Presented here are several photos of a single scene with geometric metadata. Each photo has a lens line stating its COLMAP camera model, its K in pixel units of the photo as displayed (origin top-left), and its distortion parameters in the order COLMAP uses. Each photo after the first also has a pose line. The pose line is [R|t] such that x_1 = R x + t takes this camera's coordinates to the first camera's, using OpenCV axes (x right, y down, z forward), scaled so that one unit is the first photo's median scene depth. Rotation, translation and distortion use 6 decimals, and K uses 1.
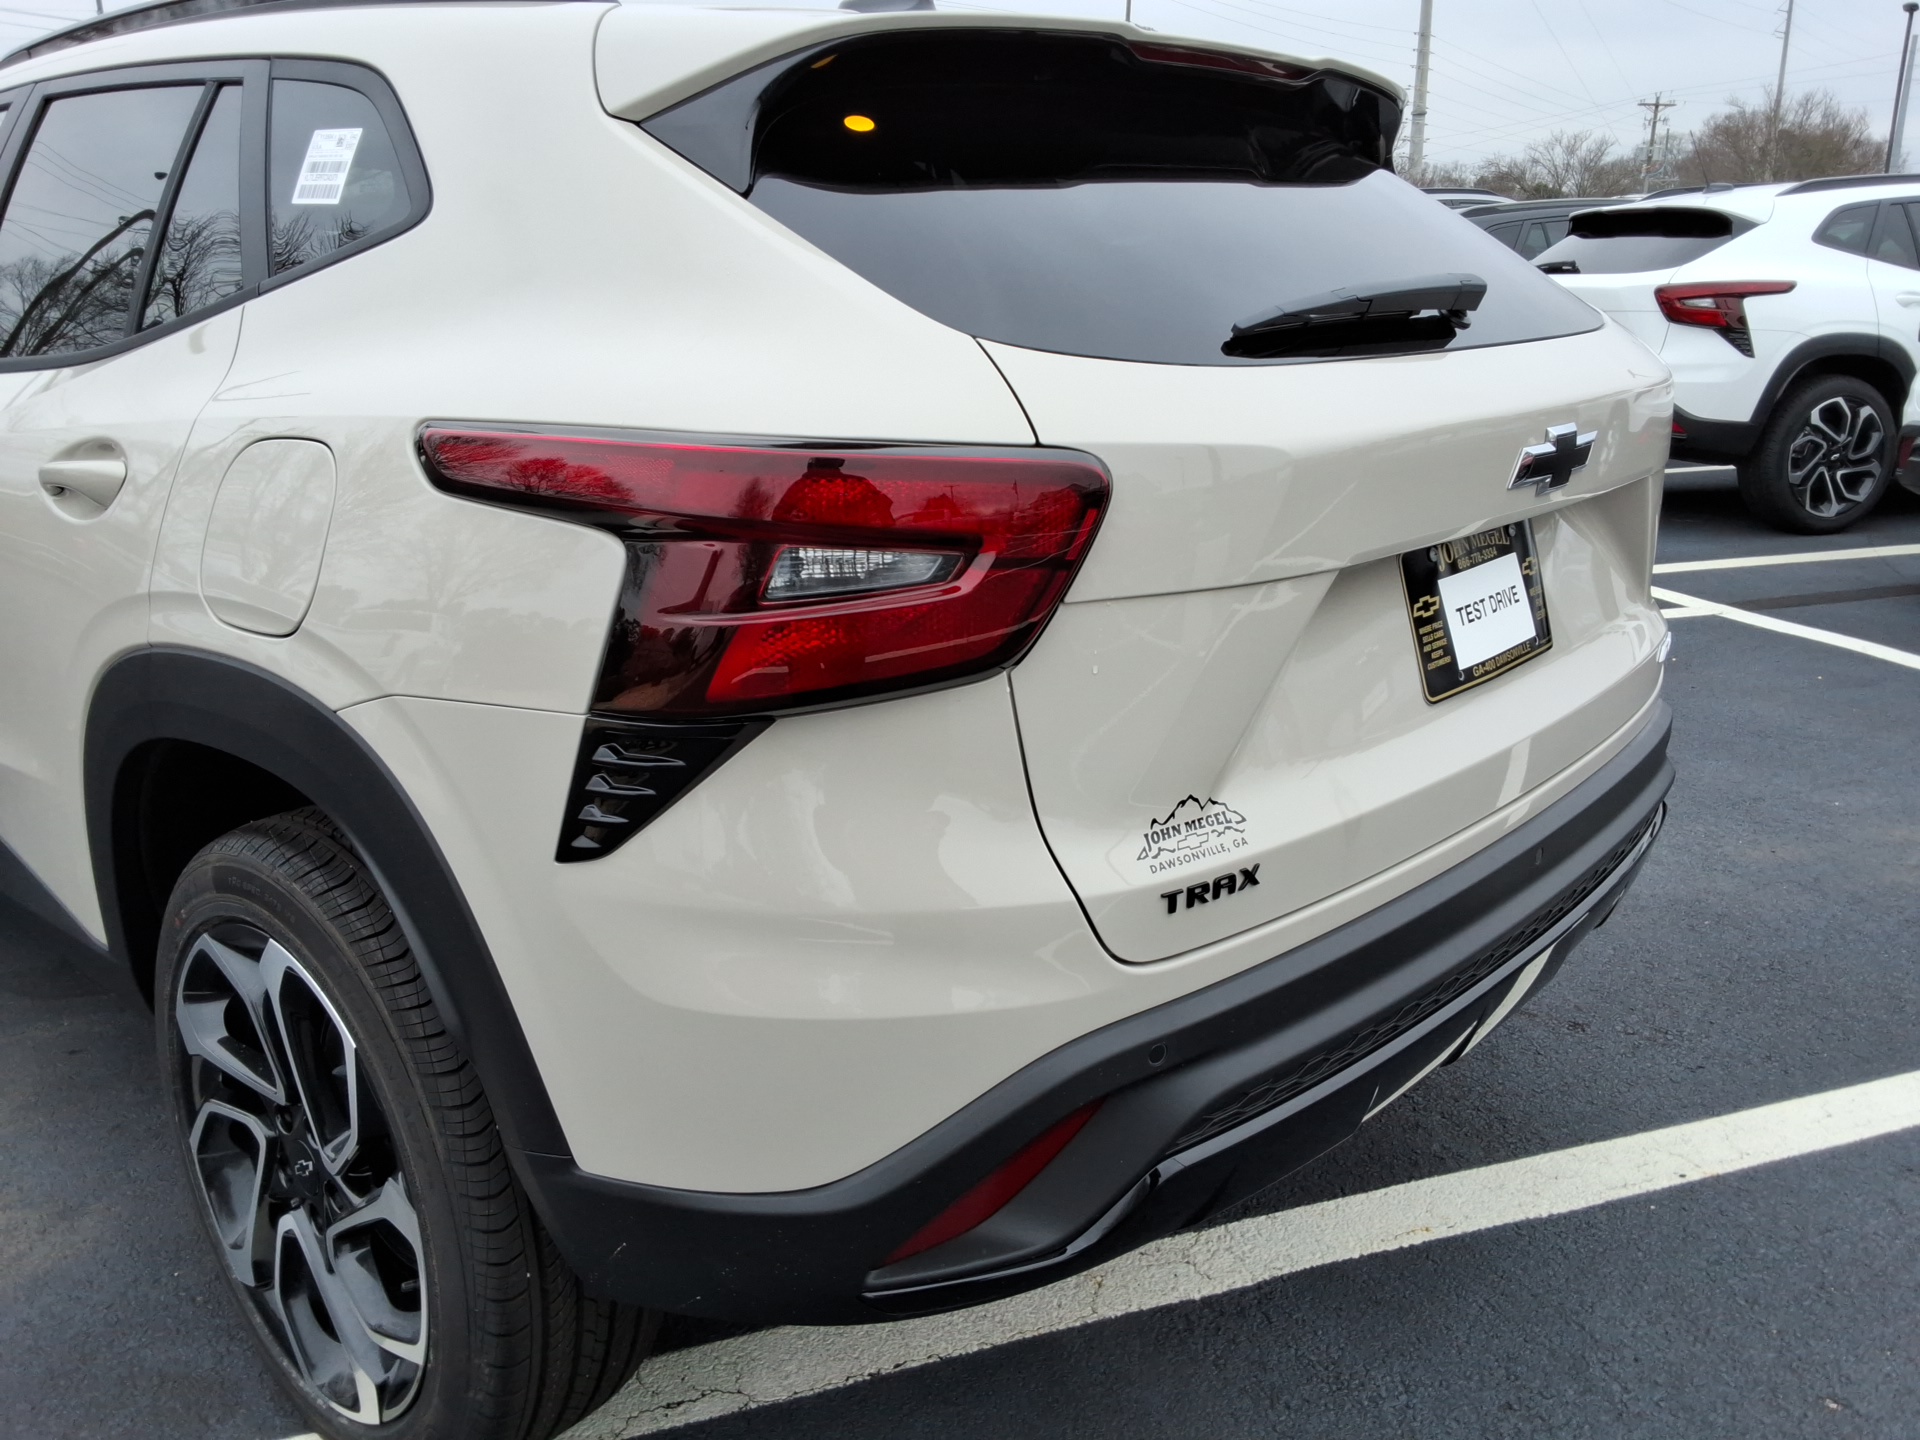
lens RADIAL K [[1537.2, 0, 994.5], [0, 1537.2, 712.7], [0, 0, 1]] dist [0.147052, -0.253807]
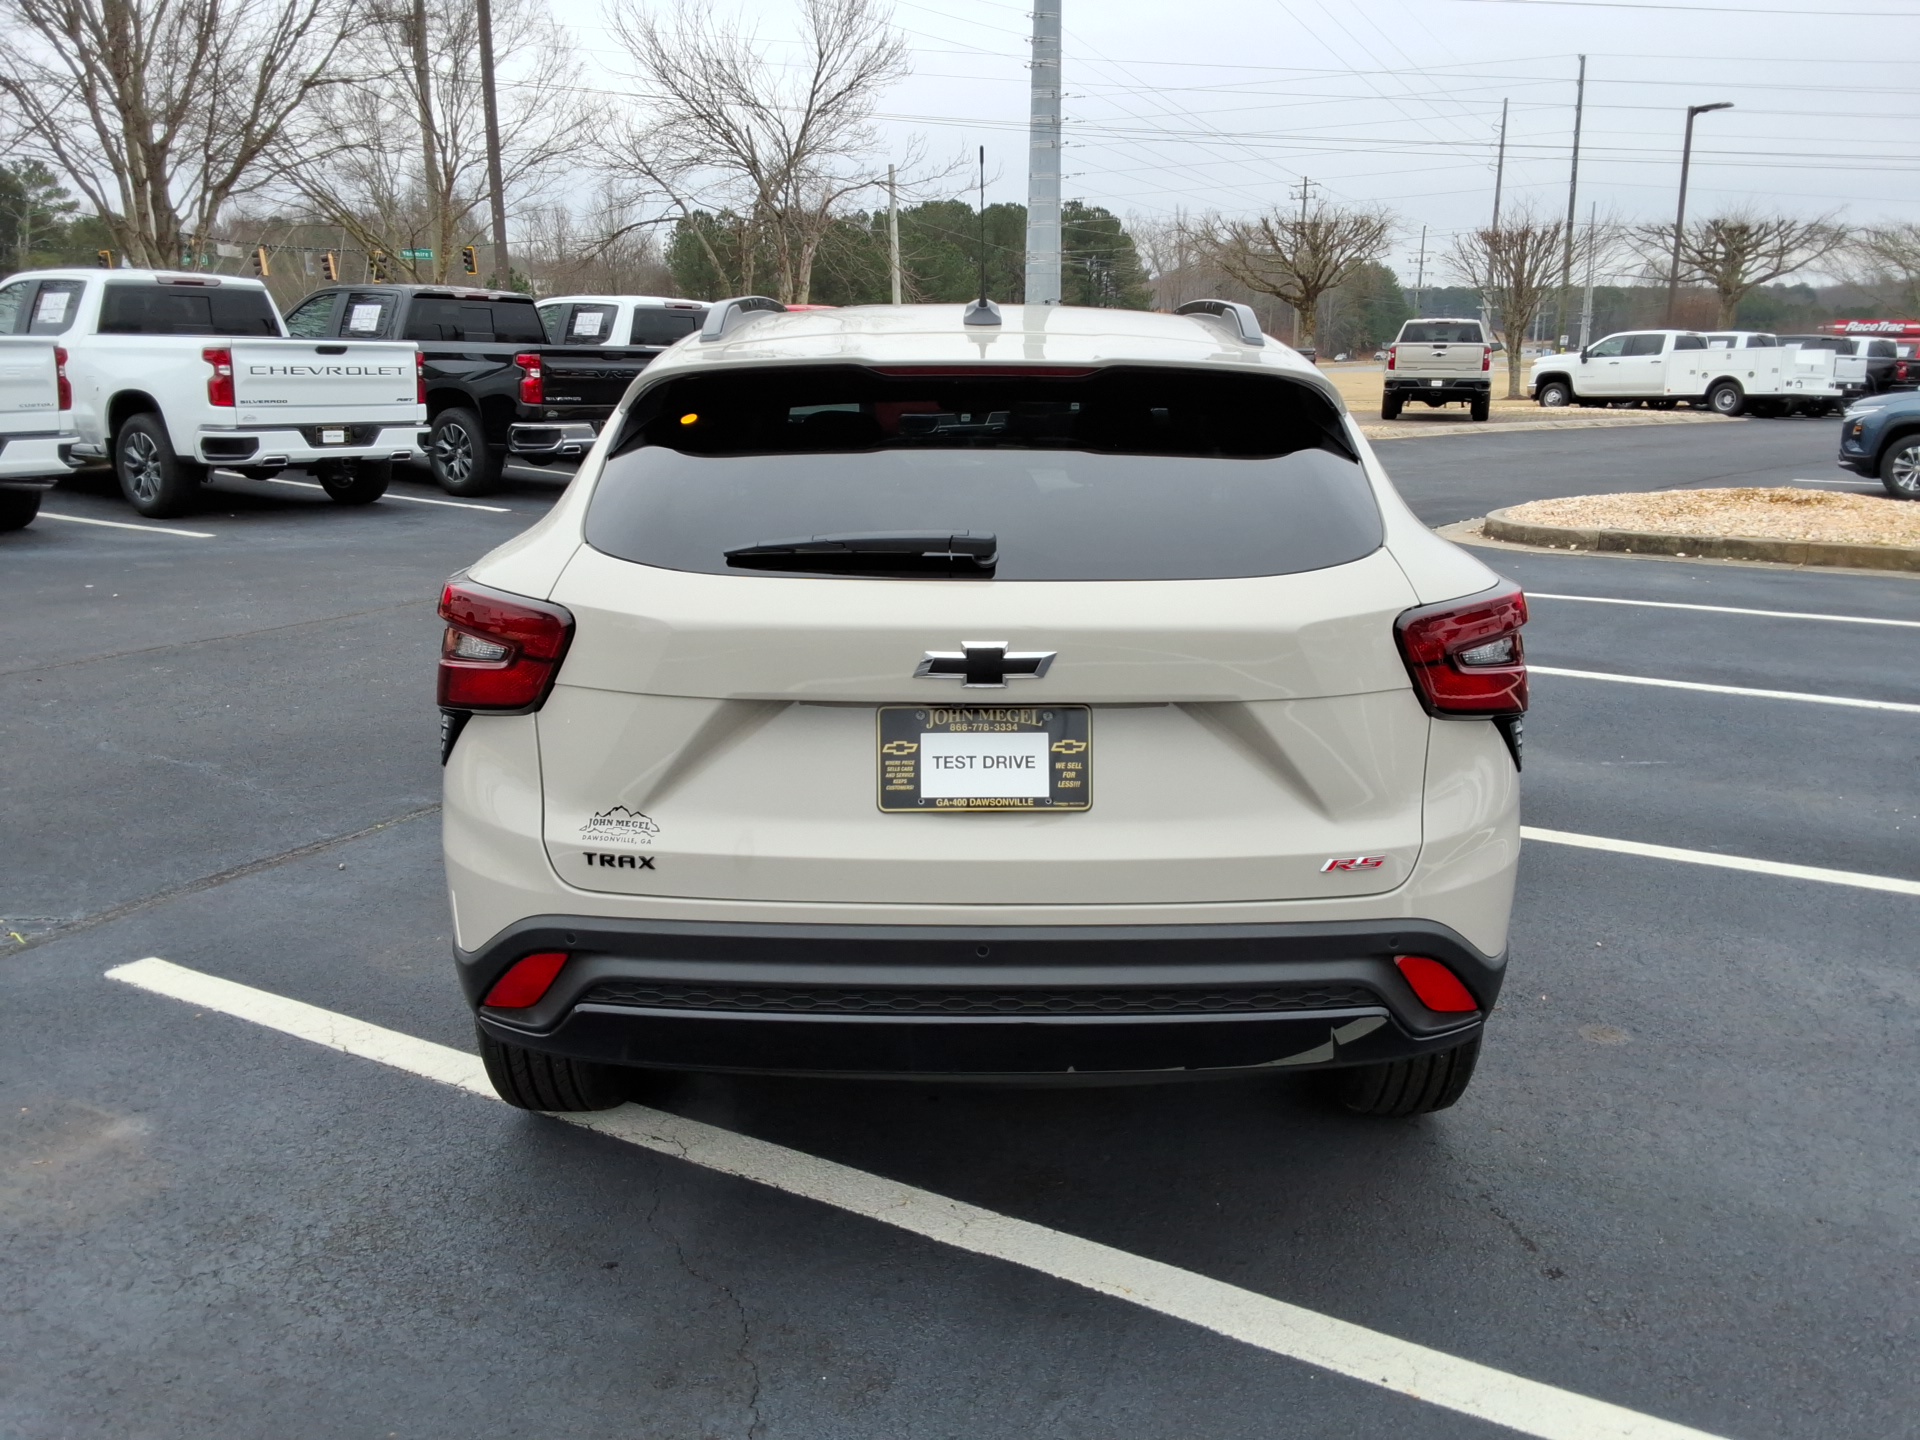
lens RADIAL K [[1537.2, 0, 994.5], [0, 1537.2, 712.7], [0, 0, 1]] dist [0.147052, -0.253807]
pose [[0.664935, 0.180483, -0.724767, 1.644141], [-0.222275, 0.974217, 0.038676, -0.209756], [0.713060, 0.135381, 0.687908, 0.064406]]
